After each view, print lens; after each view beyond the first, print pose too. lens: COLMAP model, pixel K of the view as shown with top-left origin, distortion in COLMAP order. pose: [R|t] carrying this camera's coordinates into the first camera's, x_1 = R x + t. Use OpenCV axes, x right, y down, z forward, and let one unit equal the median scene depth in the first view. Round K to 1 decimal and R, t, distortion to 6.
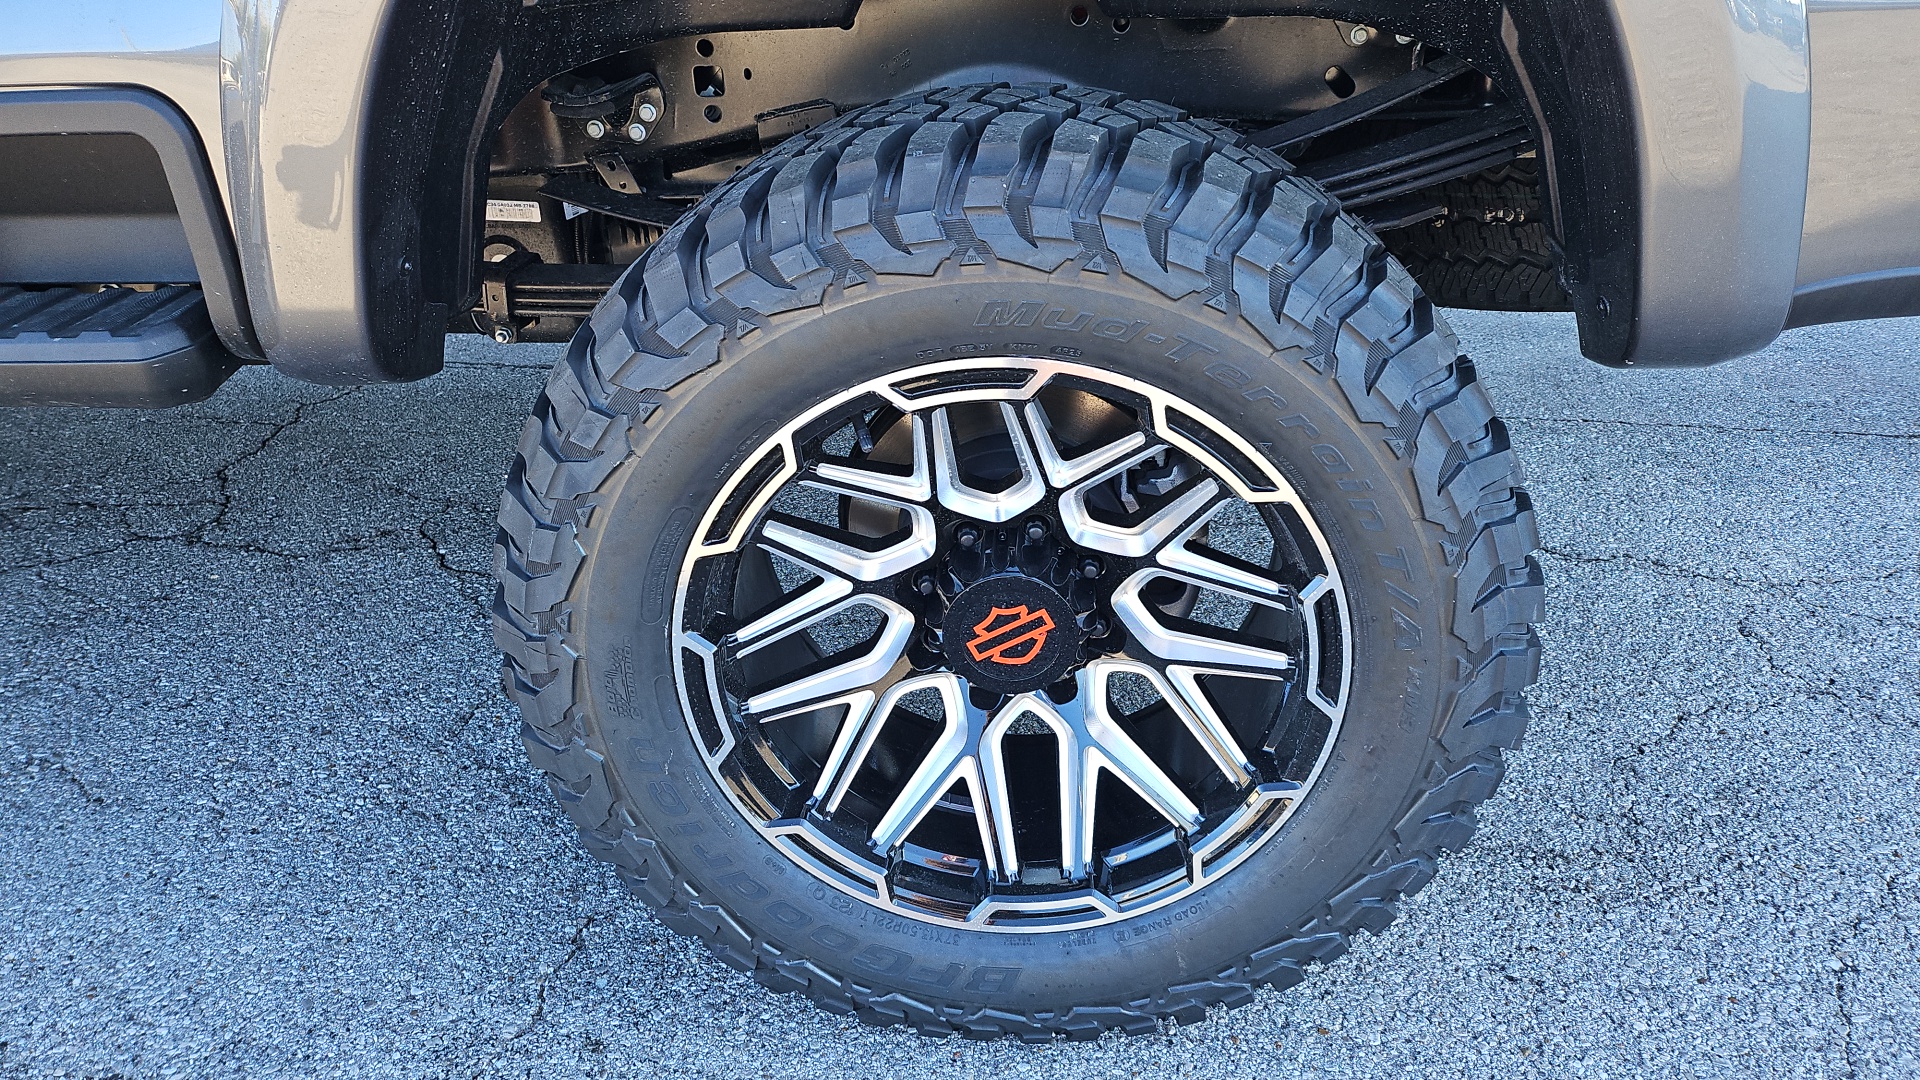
lens RADIAL K [[1360.9, 0, 984.2], [0, 1360.9, 540.5], [0, 0, 1]] dist [0.079617, -0.086230]
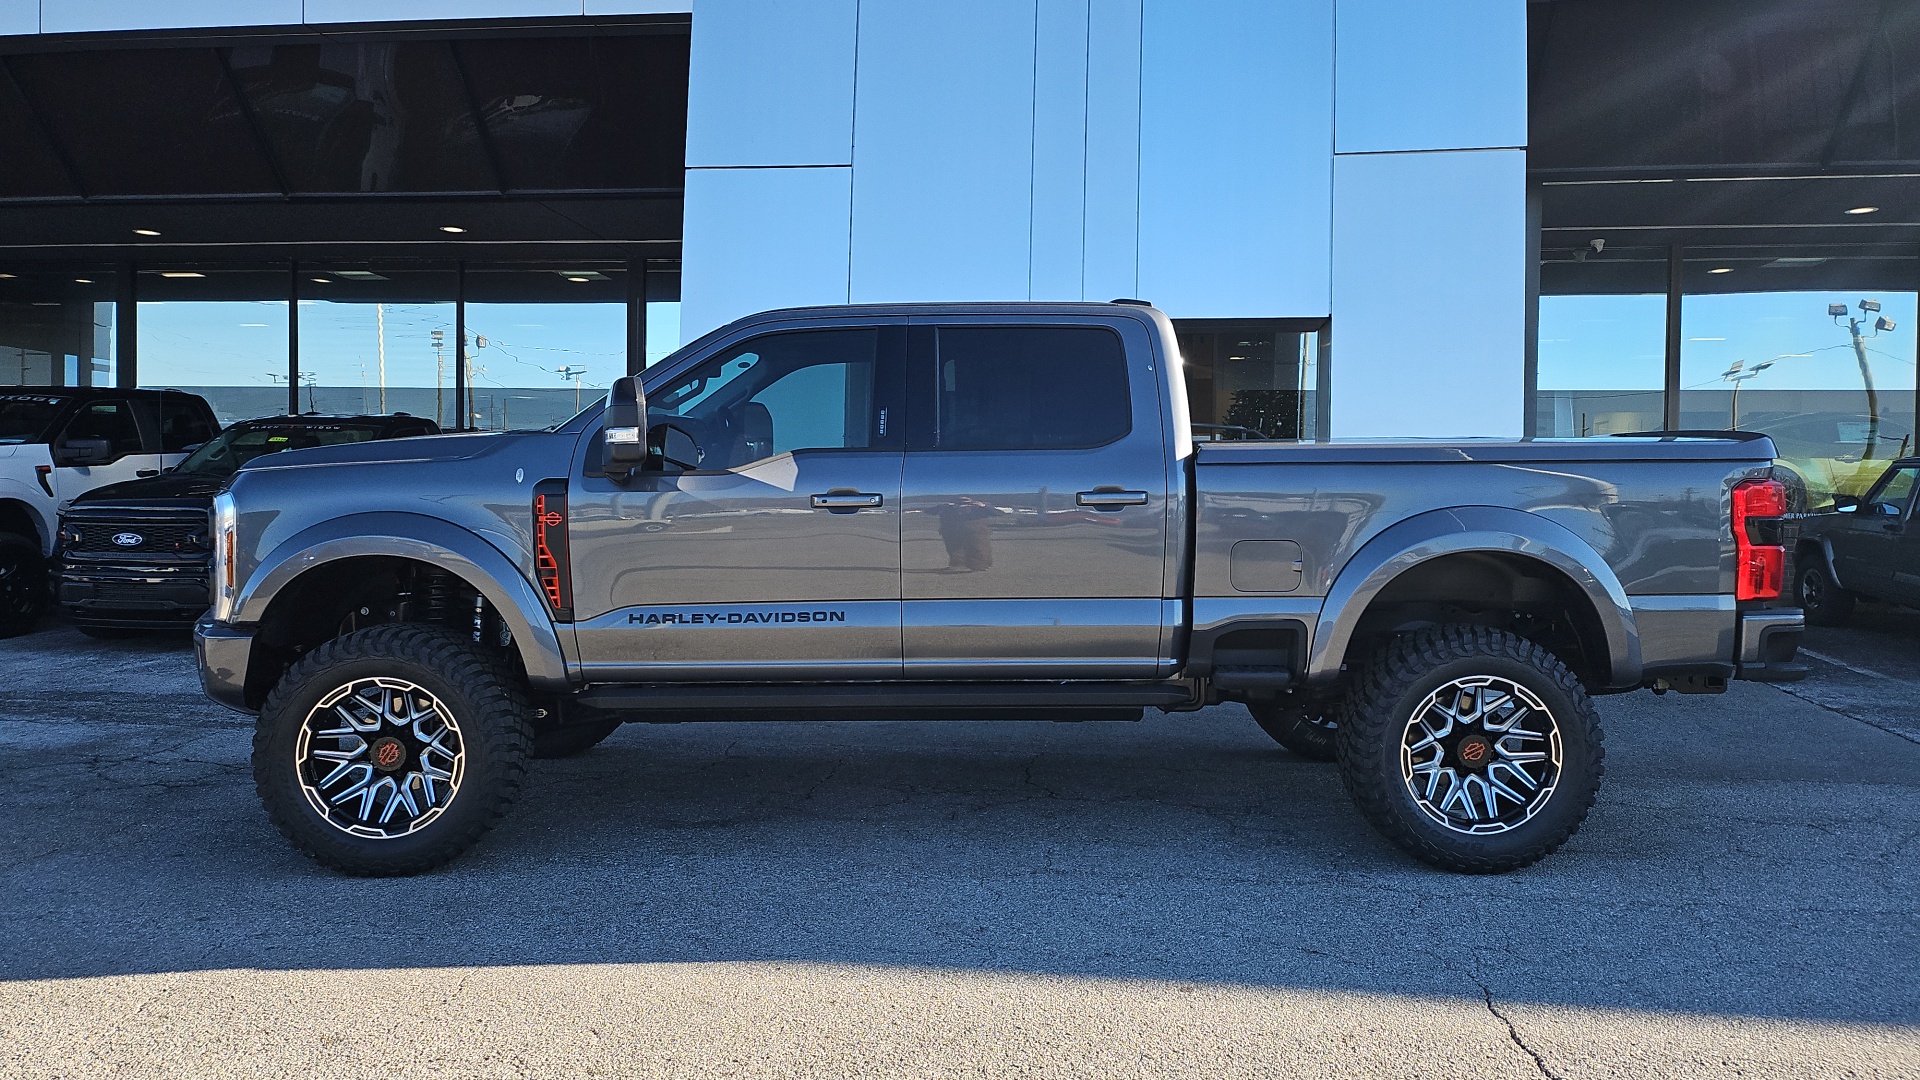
lens RADIAL K [[1360.9, 0, 984.2], [0, 1360.9, 540.5], [0, 0, 1]] dist [0.079617, -0.086230]
pose [[0.996673, 0.019171, 0.079220, -1.809571], [0.014311, 0.915686, -0.401639, 1.142647], [-0.080240, 0.401437, 0.912365, -2.924066]]
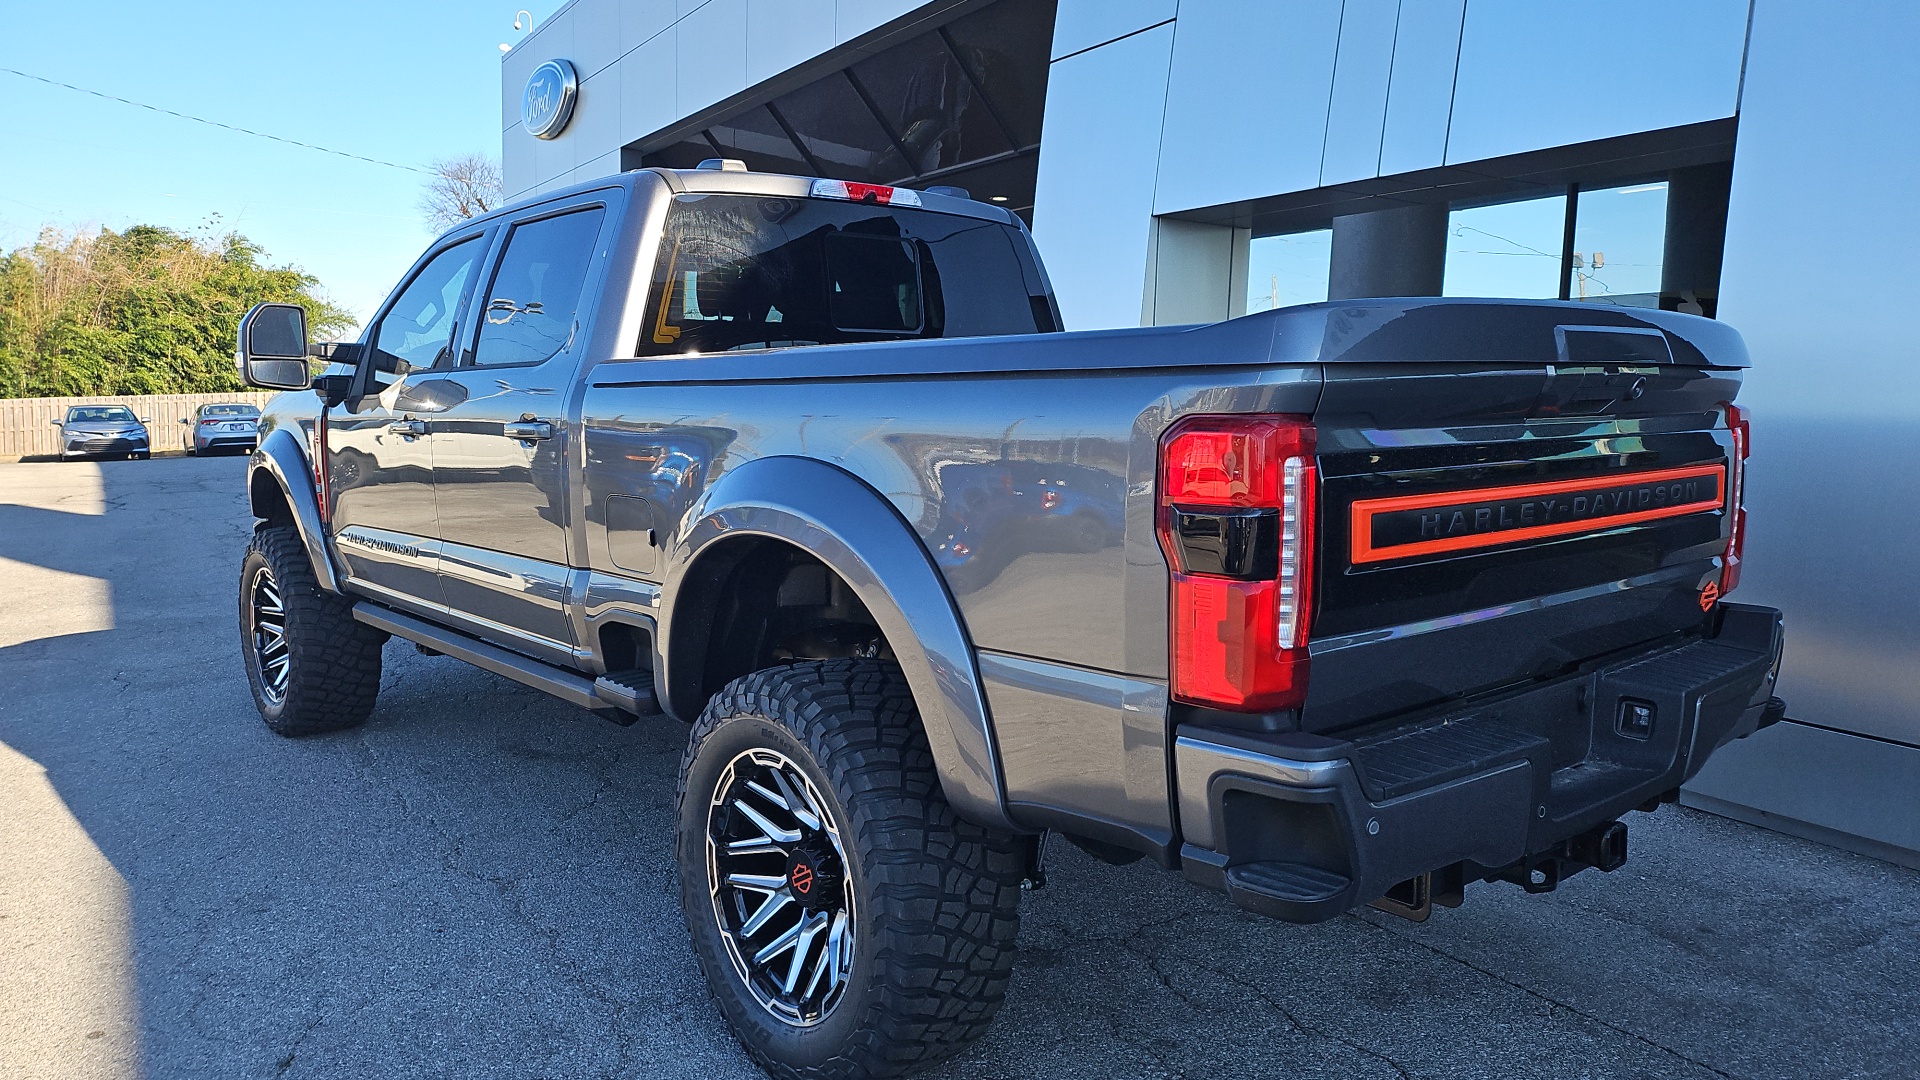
lens RADIAL K [[1333.0, 0, 960.0], [0, 1333.0, 540.0], [0, 0, 1]] dist [0.004087, 0.002374]
pose [[0.677981, 0.091264, -0.729392, 1.851633], [-0.332872, 0.922812, -0.193945, -0.113690], [0.655391, 0.374285, 0.656028, -0.545327]]
